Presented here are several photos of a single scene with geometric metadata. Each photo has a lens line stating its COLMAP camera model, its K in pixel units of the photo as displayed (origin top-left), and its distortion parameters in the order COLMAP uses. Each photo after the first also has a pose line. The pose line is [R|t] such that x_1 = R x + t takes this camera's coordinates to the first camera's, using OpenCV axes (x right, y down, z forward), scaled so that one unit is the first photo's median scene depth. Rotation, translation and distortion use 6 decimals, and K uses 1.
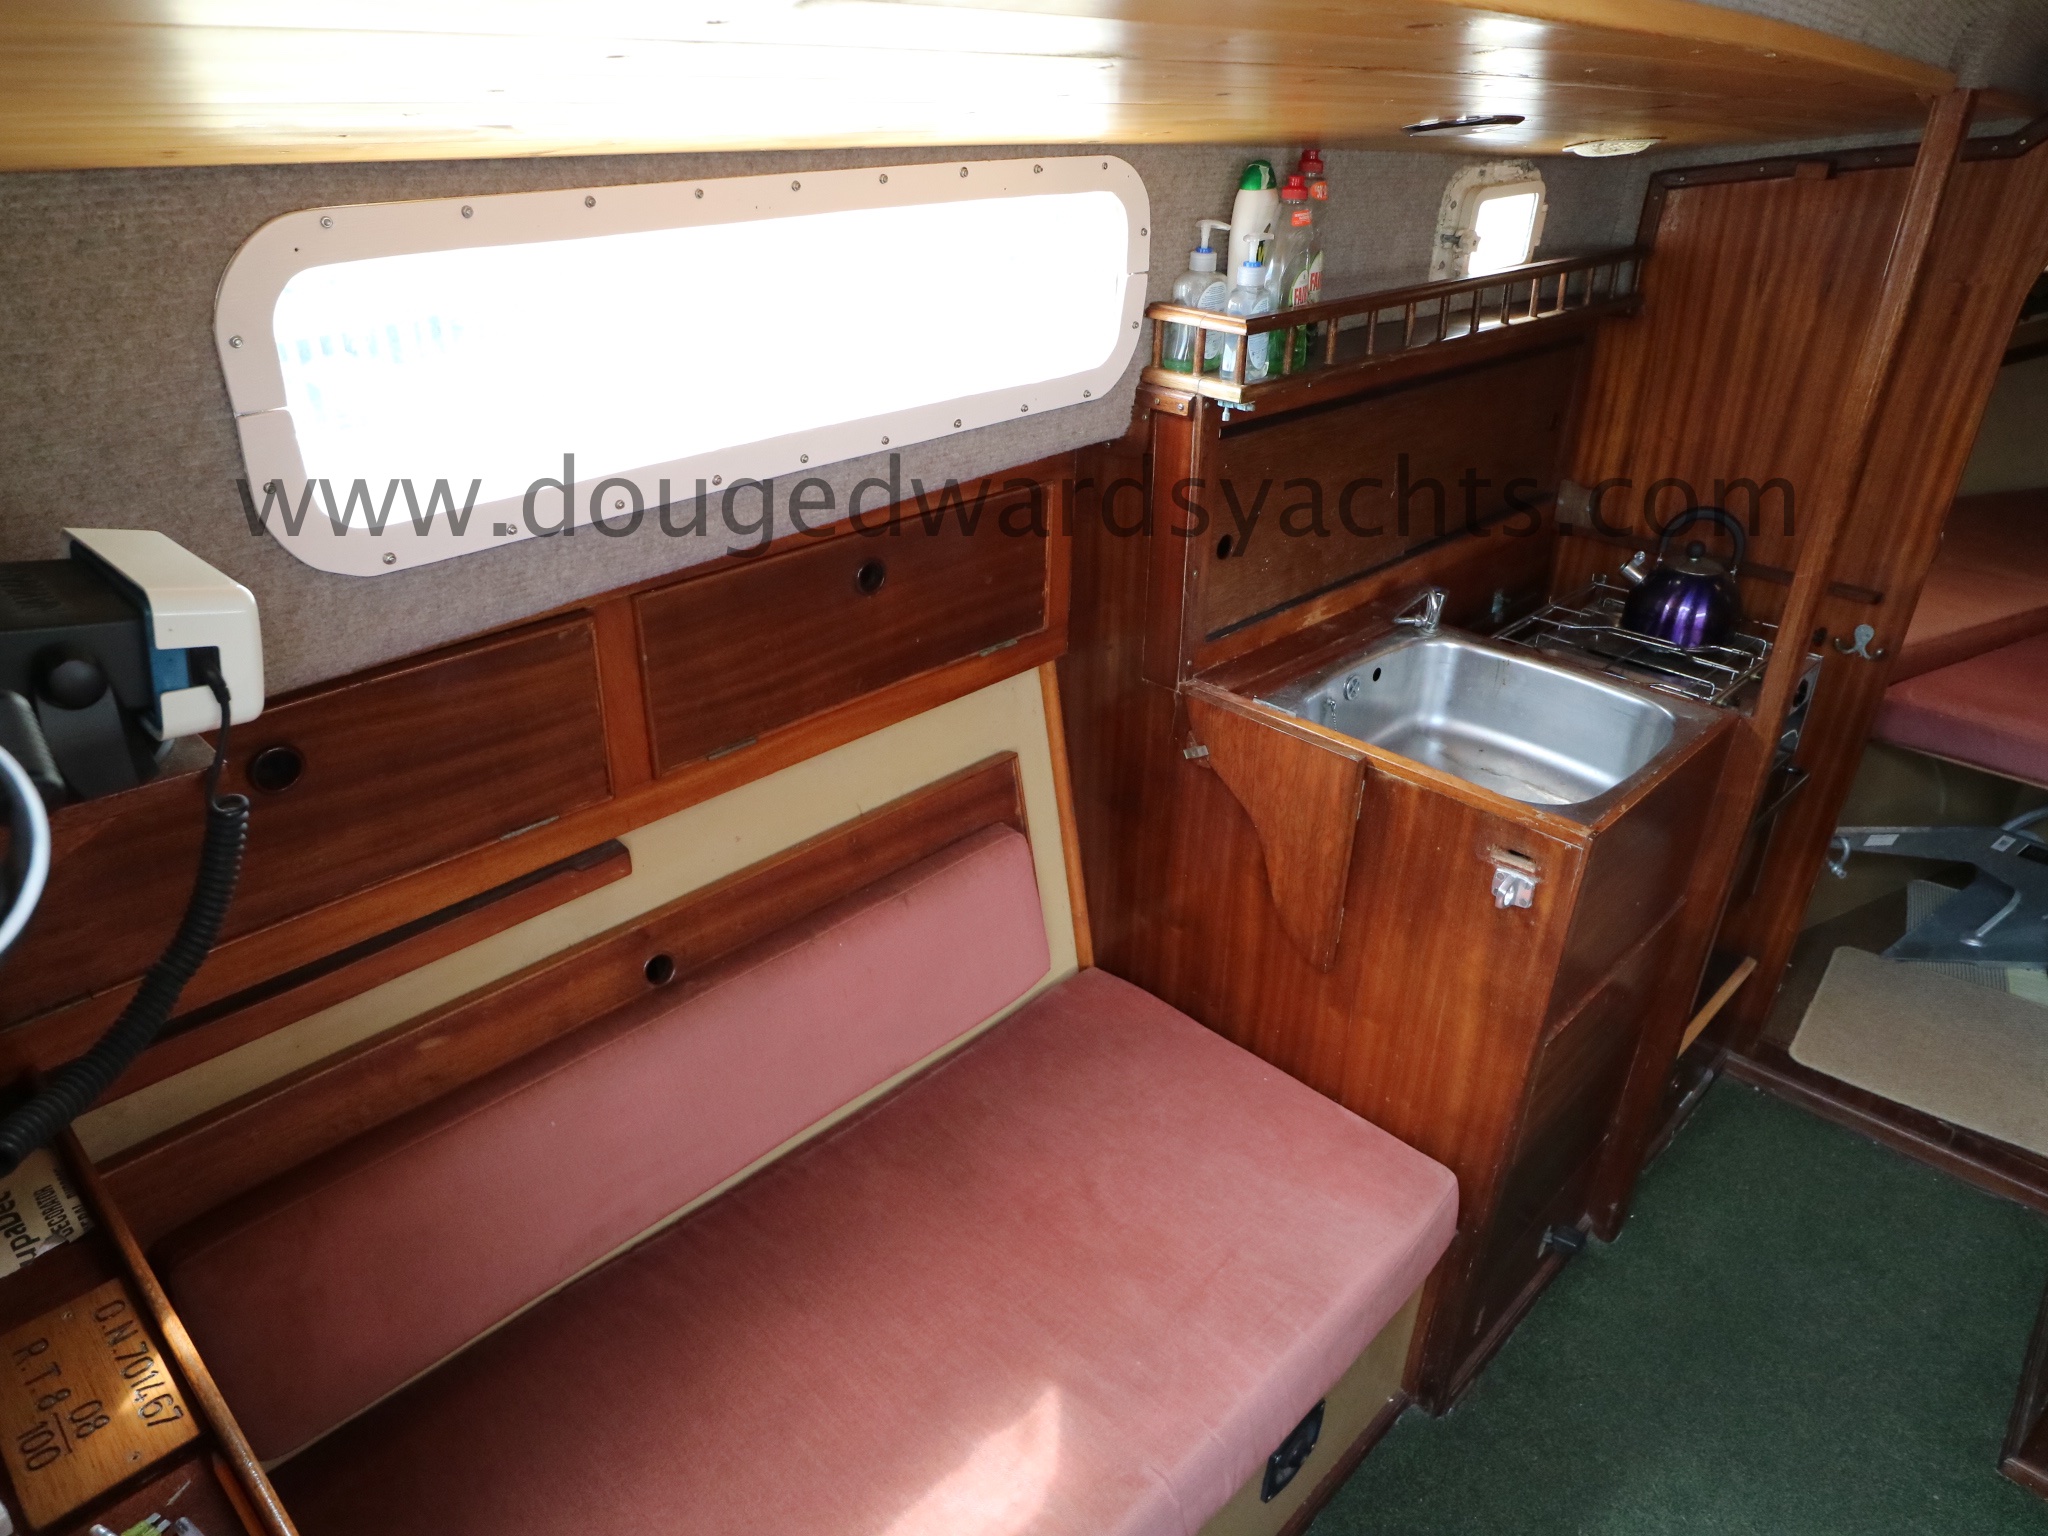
lens RADIAL K [[1325.5, 0, 1019.7], [0, 1325.5, 772.1], [0, 0, 1]] dist [-0.046910, 0.025695]
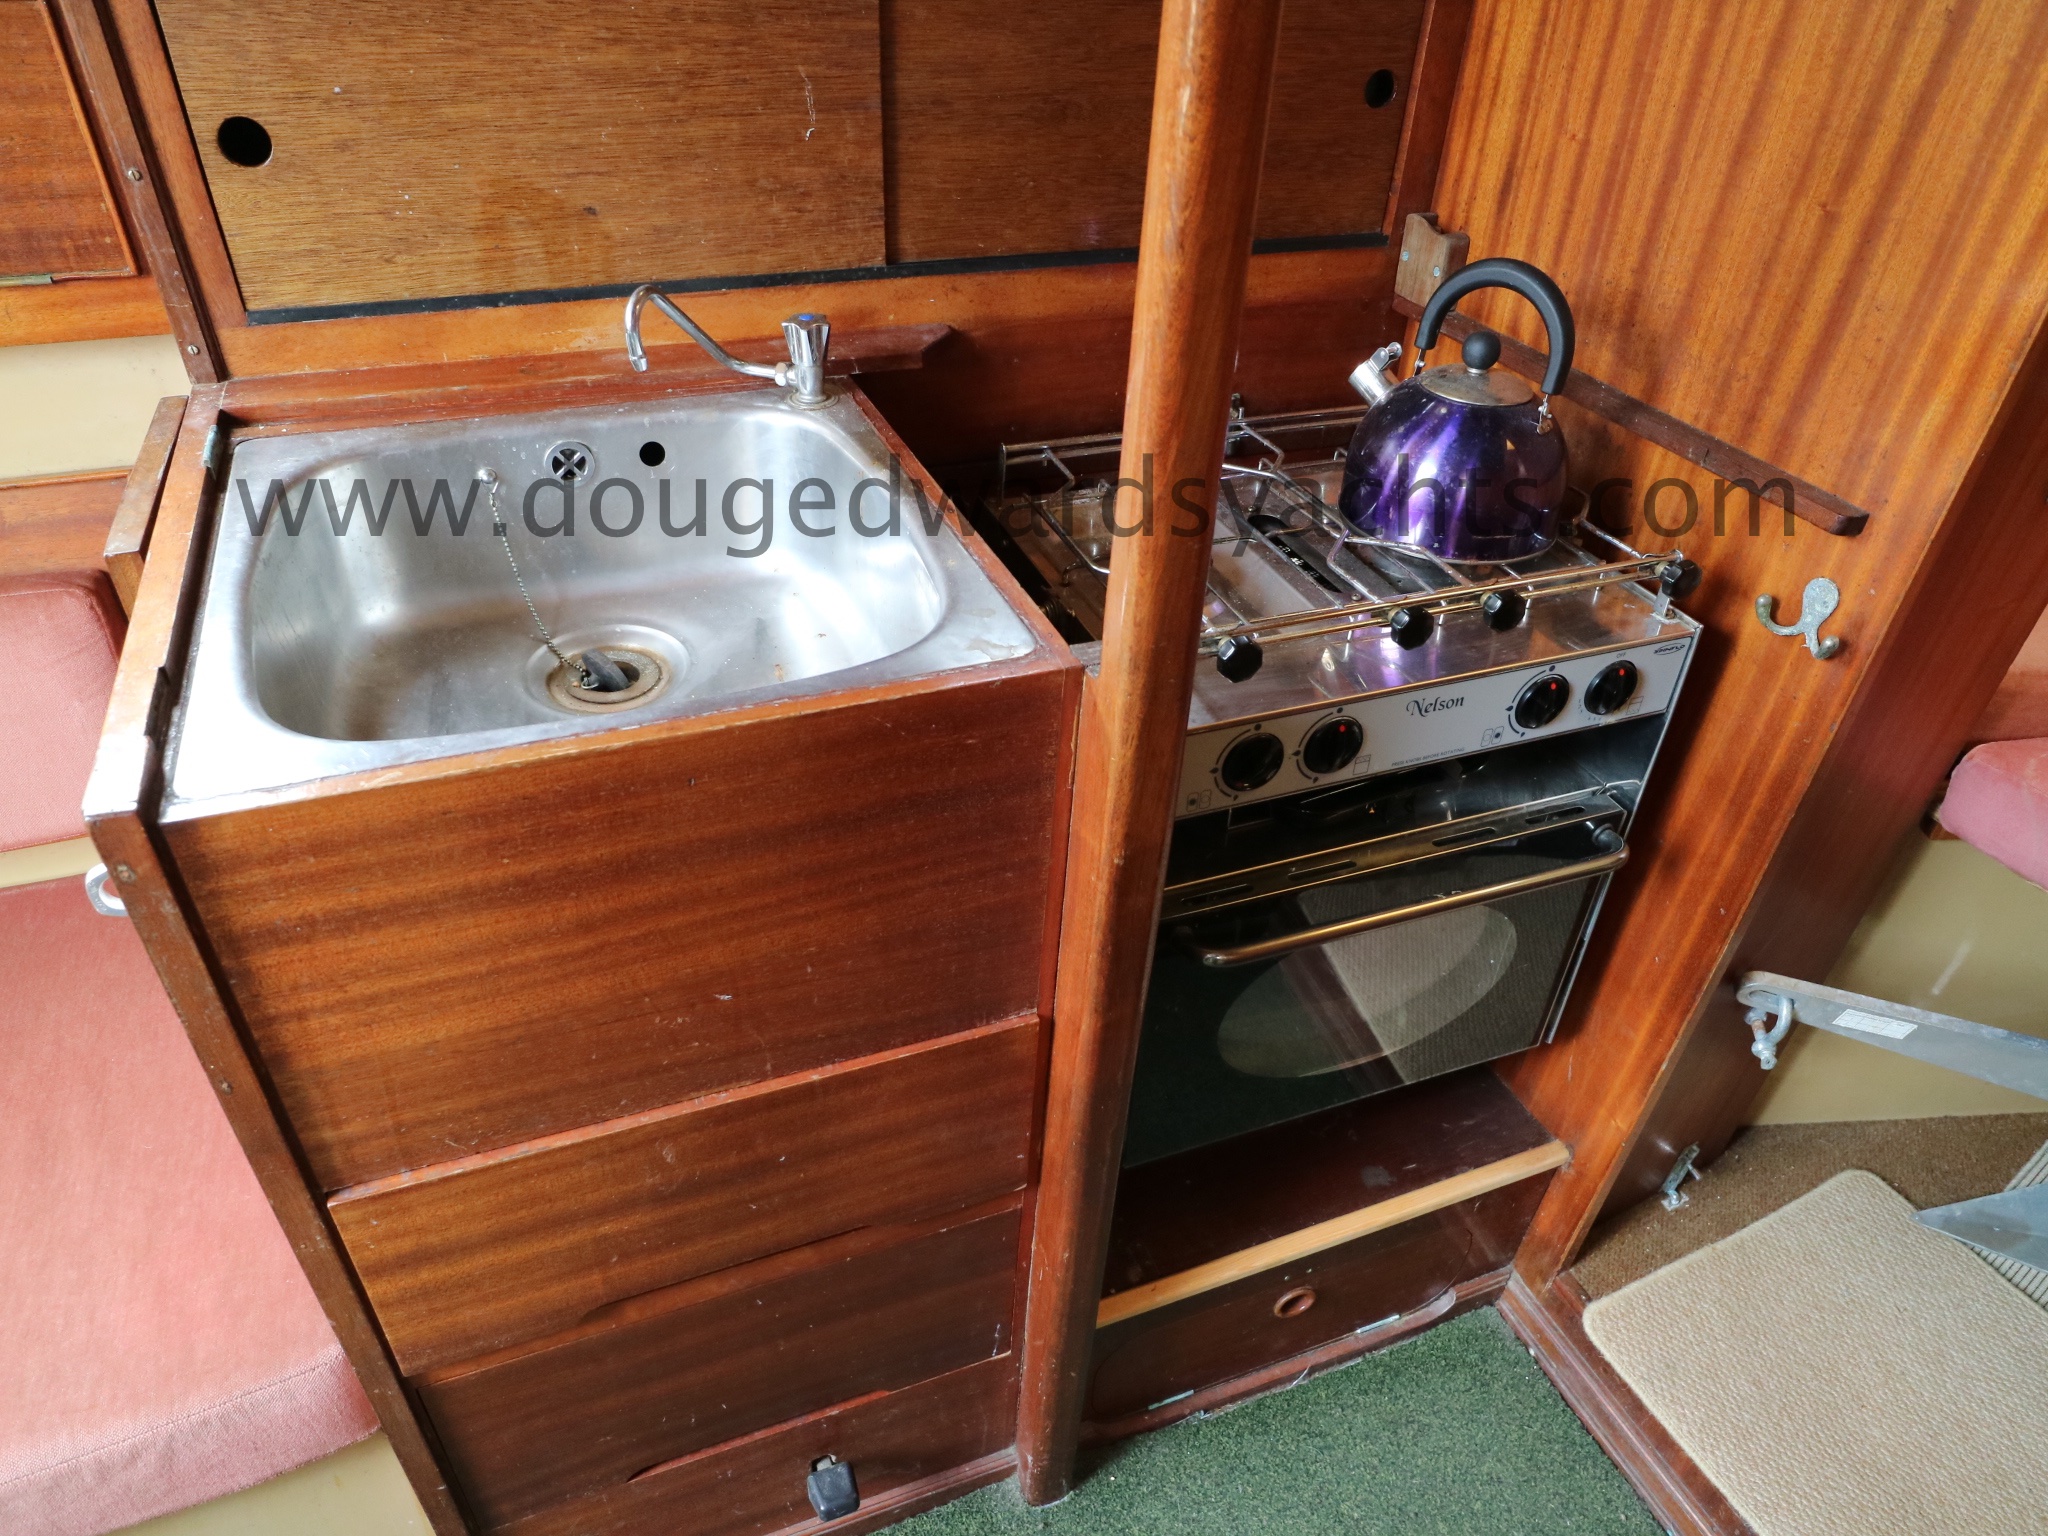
lens RADIAL K [[1306.6, 0, 1024.0], [0, 1306.6, 768.0], [0, 0, 1]] dist [-0.050708, 0.029113]
pose [[0.914067, 0.260793, -0.310594, 0.652895], [-0.218038, 0.961743, 0.165860, -0.075004], [0.341967, -0.083886, 0.935960, 0.569281]]
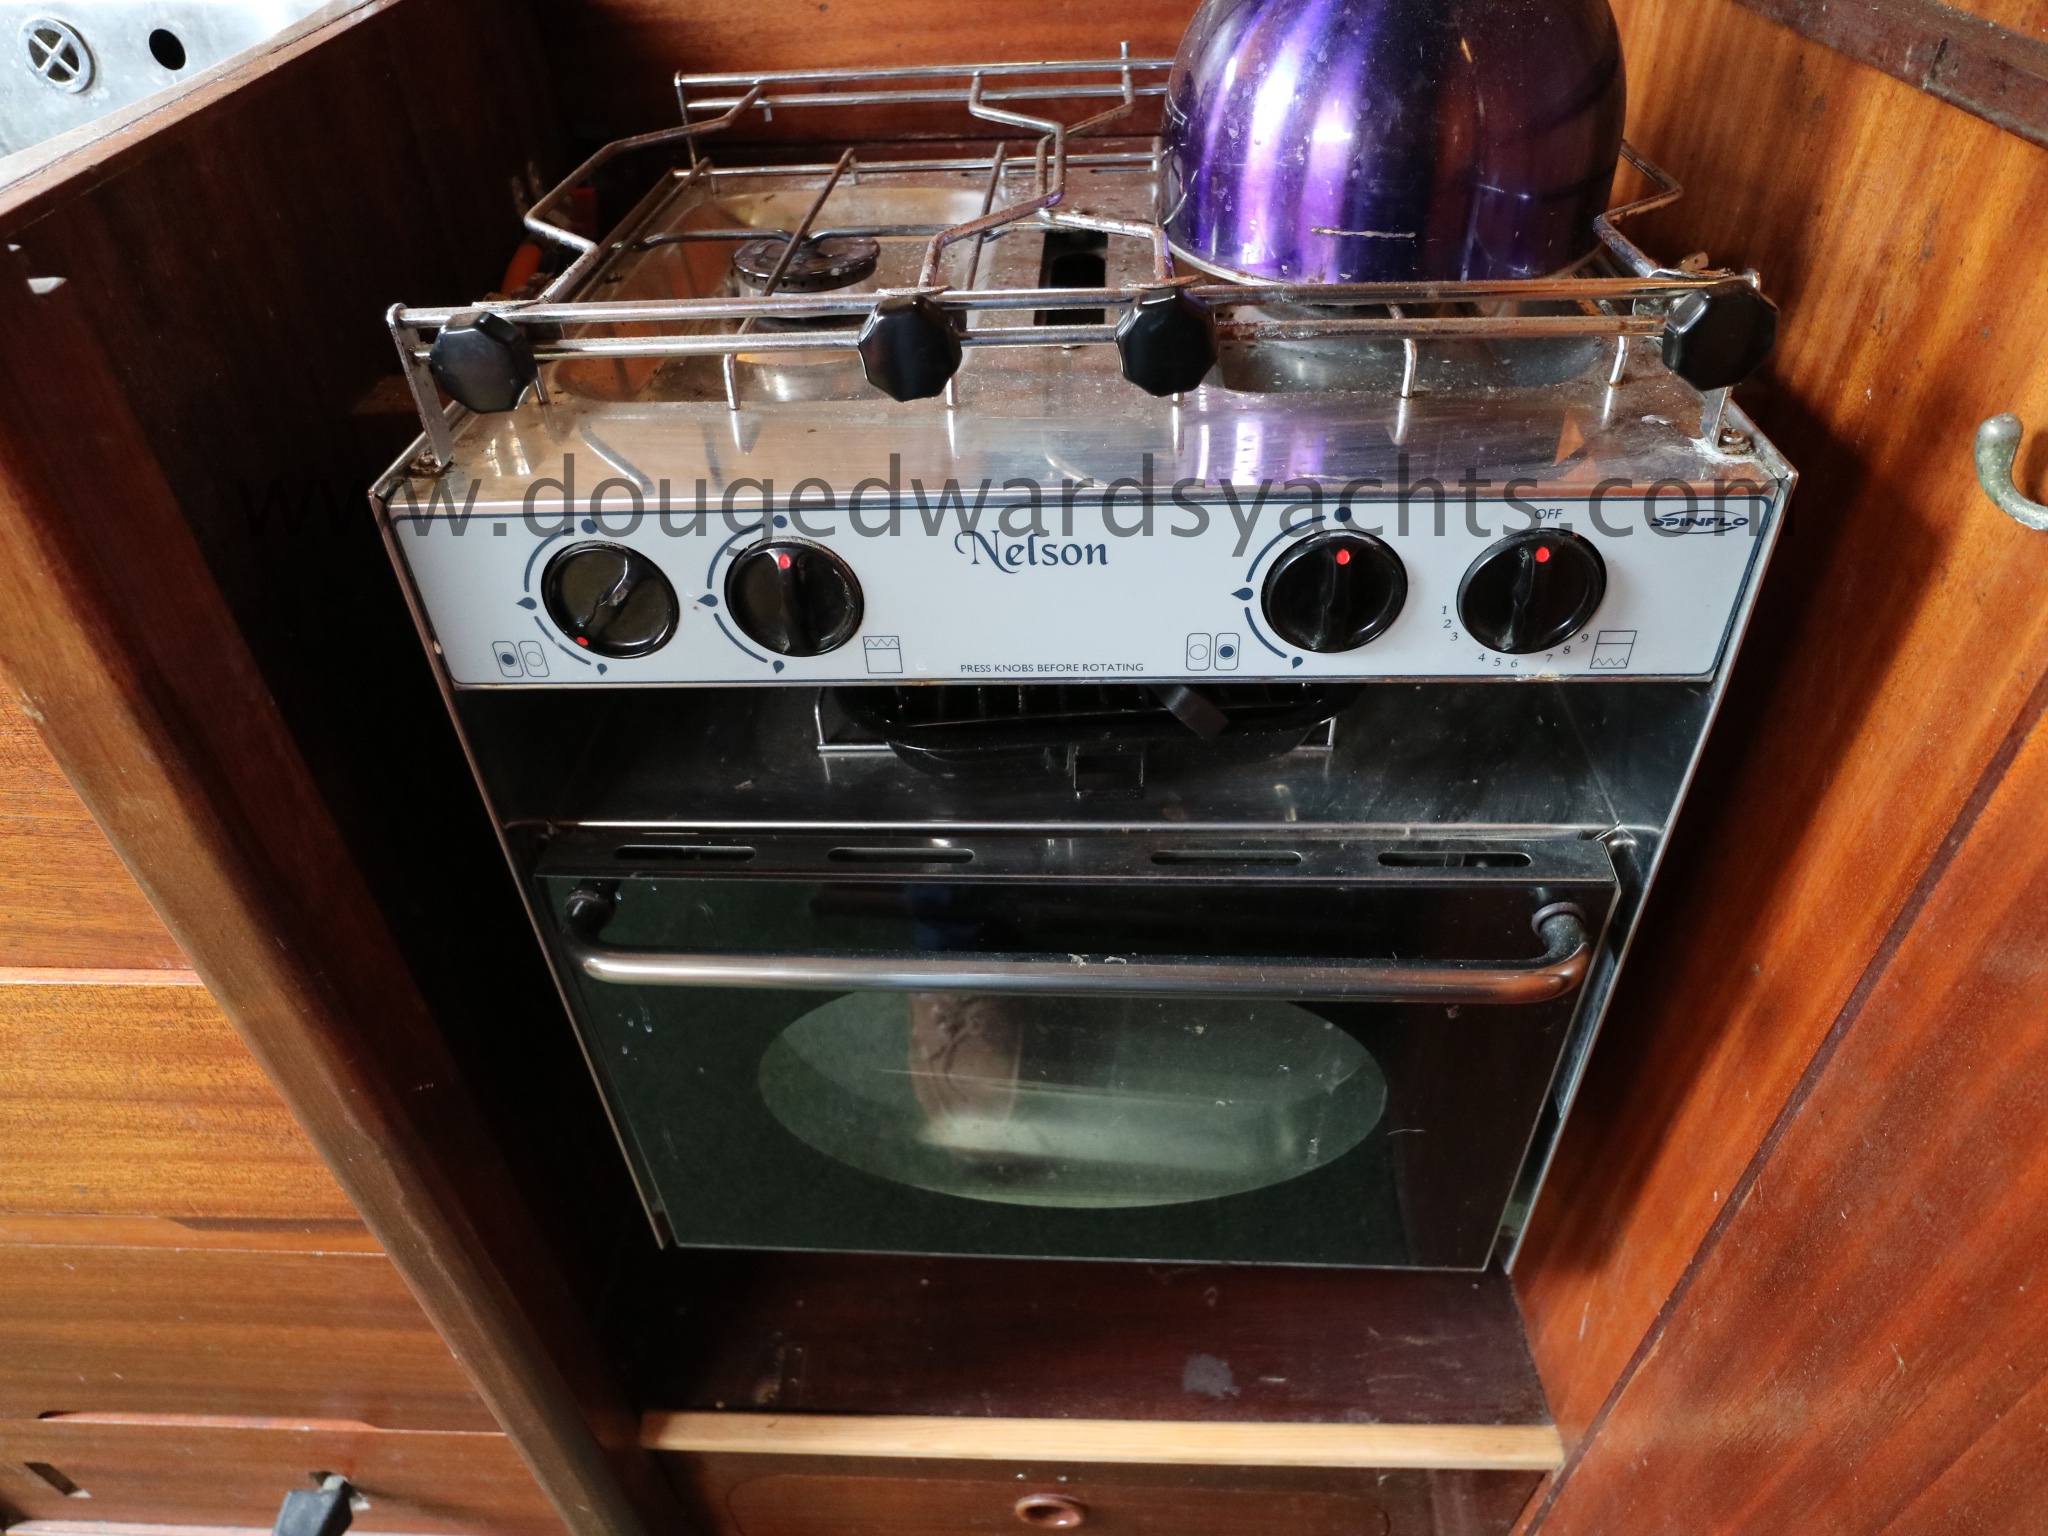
lens RADIAL K [[1306.6, 0, 1024.0], [0, 1306.6, 768.0], [0, 0, 1]] dist [-0.050708, 0.029113]
pose [[0.682024, 0.449420, -0.576945, 0.785708], [-0.312461, 0.892338, 0.325731, -0.089922], [0.661220, -0.041883, 0.749022, 0.926387]]
